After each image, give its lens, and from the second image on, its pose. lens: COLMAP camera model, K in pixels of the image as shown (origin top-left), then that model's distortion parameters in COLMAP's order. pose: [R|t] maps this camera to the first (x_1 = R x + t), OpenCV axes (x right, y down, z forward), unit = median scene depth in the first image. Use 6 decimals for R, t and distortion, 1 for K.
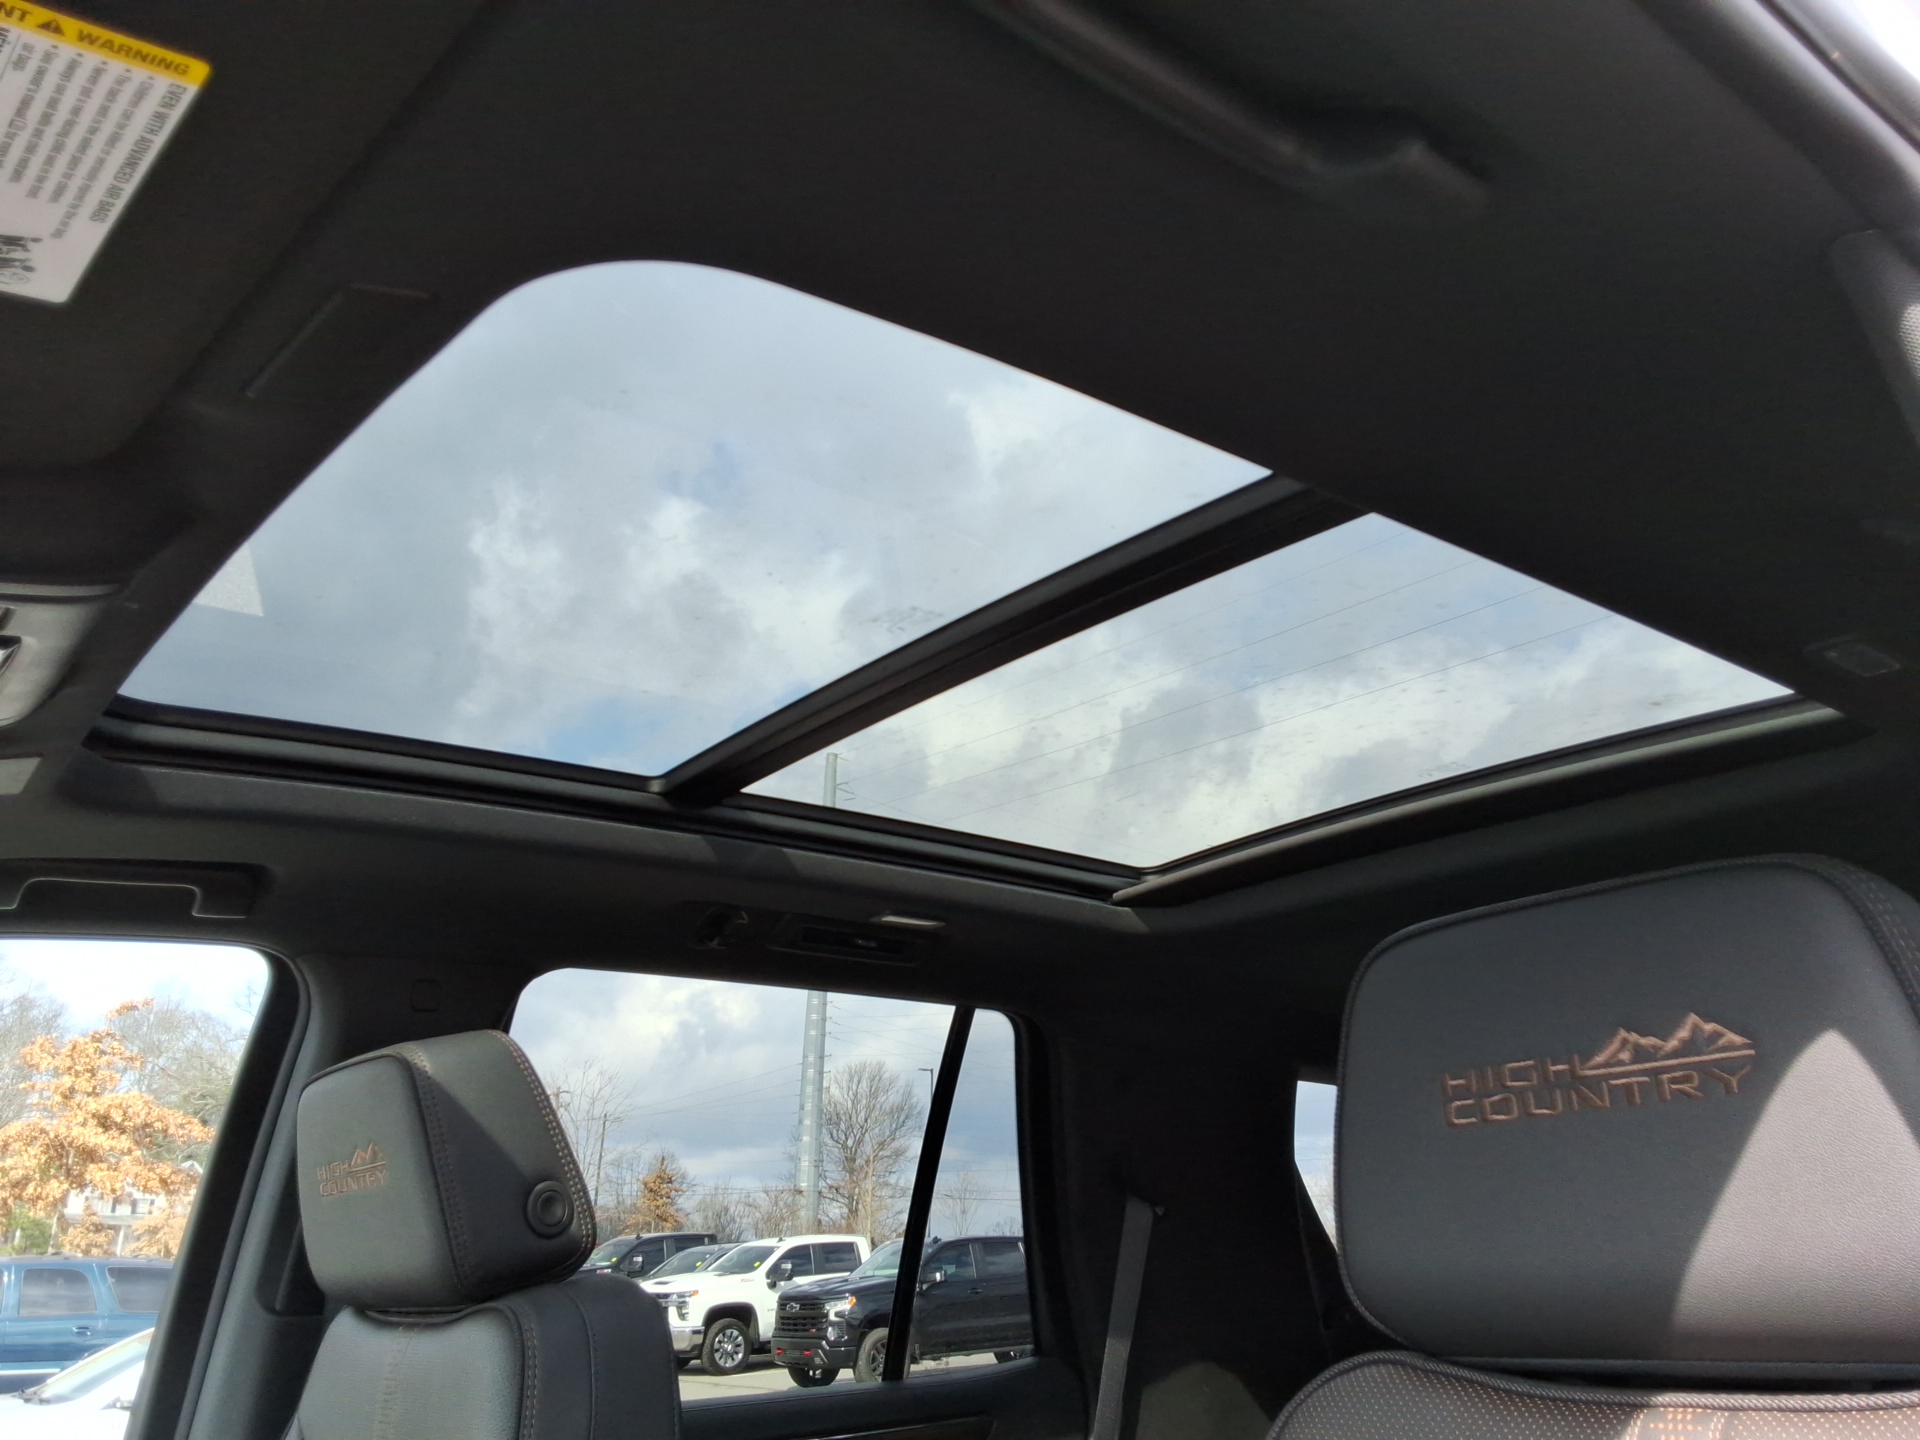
lens RADIAL K [[1560.9, 0, 947.7], [0, 1560.9, 714.4], [0, 0, 1]] dist [0.112730, -0.179288]
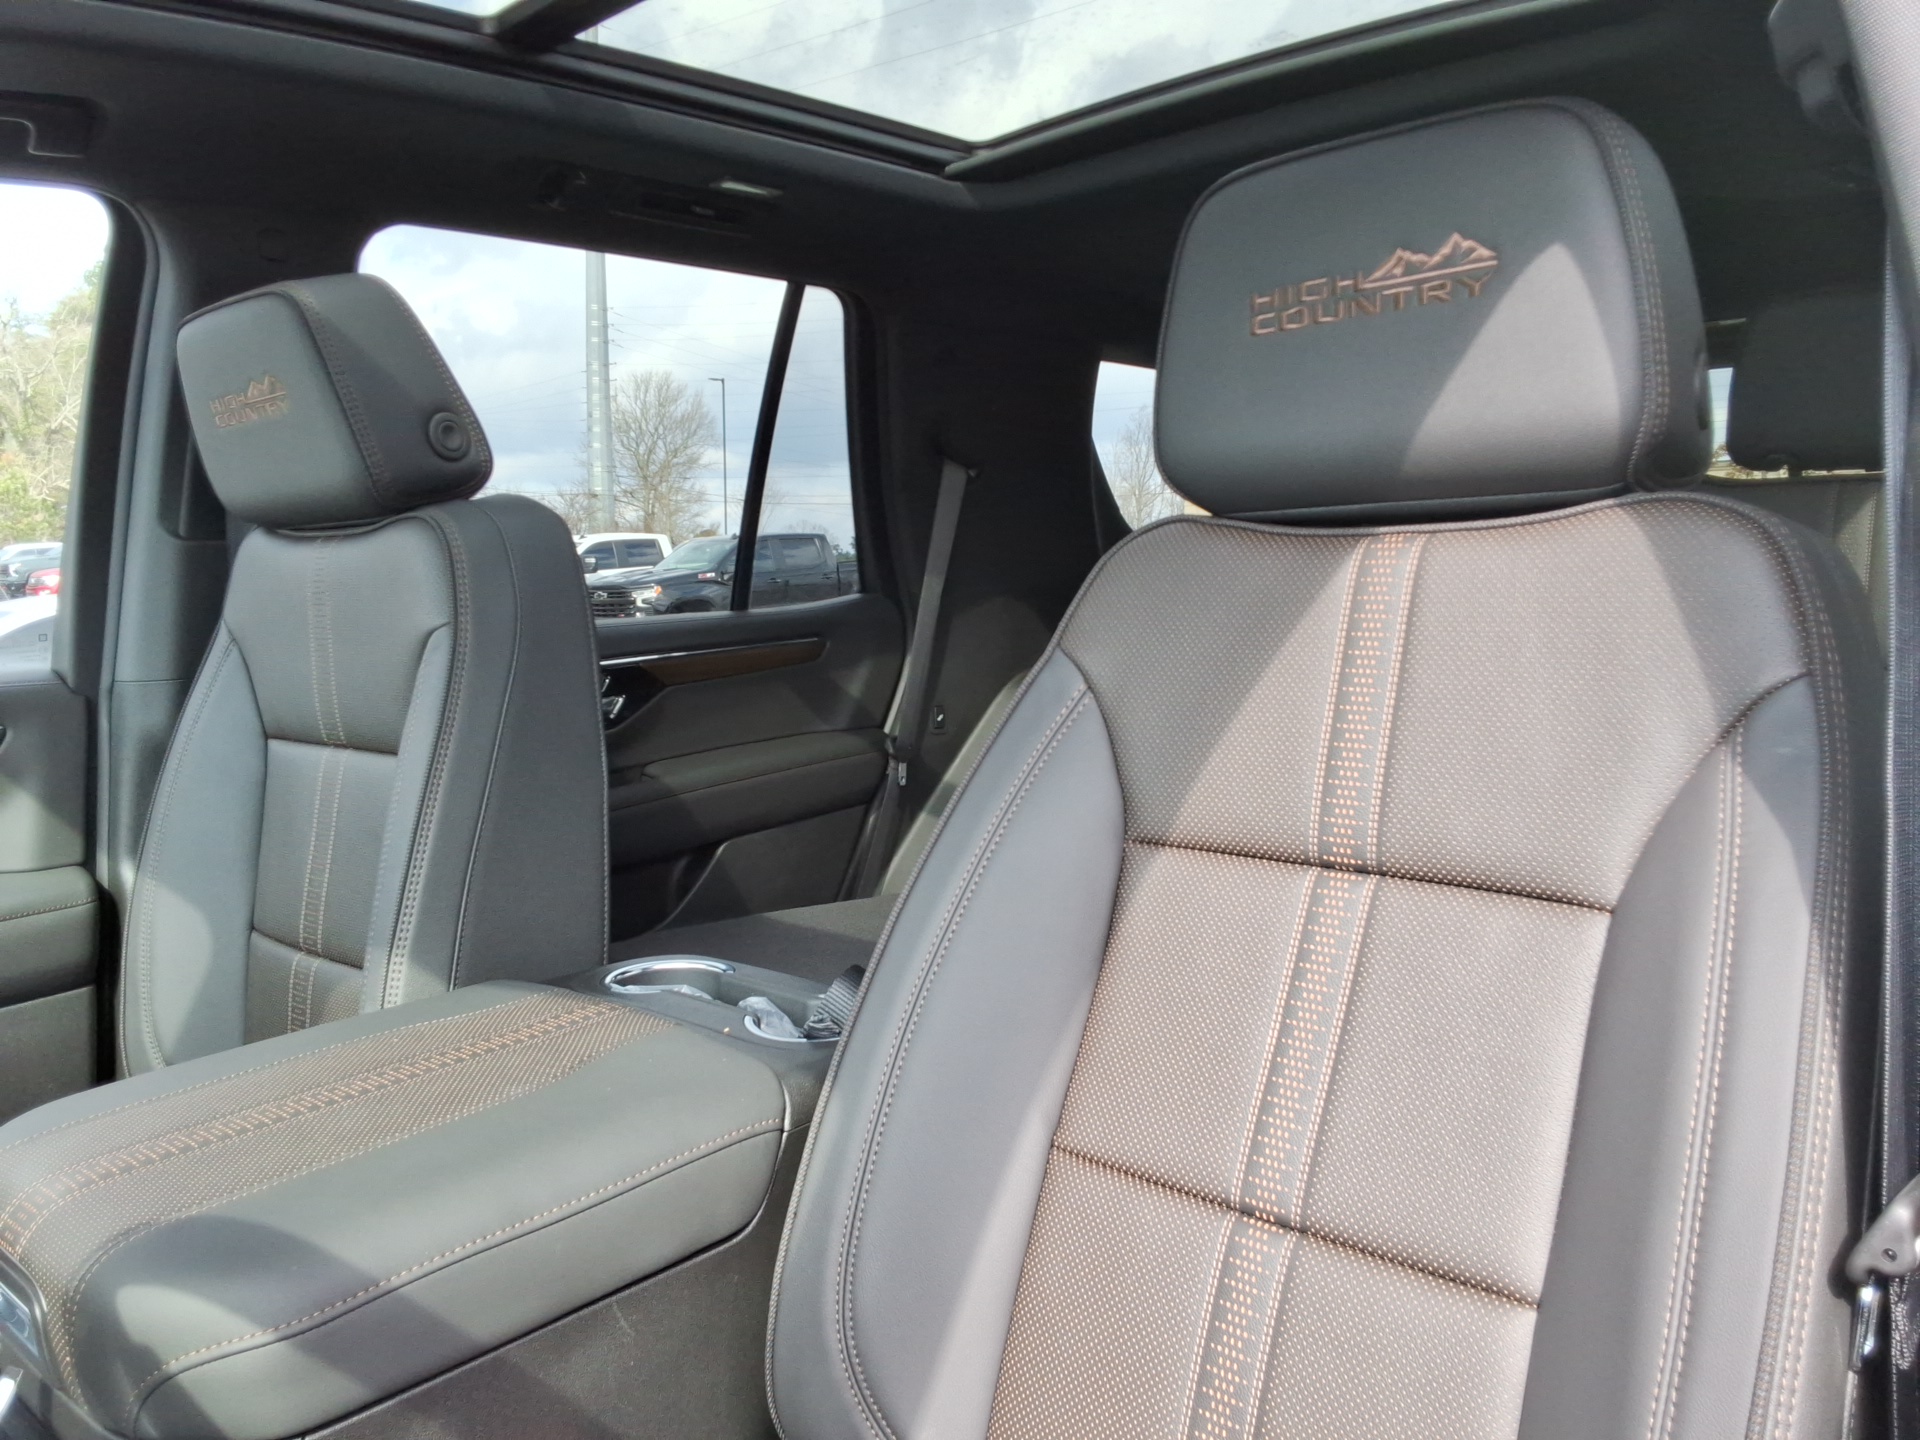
lens RADIAL K [[1560.9, 0, 947.7], [0, 1560.9, 714.4], [0, 0, 1]] dist [0.112730, -0.179288]
pose [[0.991976, -0.018968, 0.124992, -0.046825], [-0.035461, 0.907243, 0.419109, 0.012806], [-0.121348, -0.420178, 0.899291, -0.120285]]
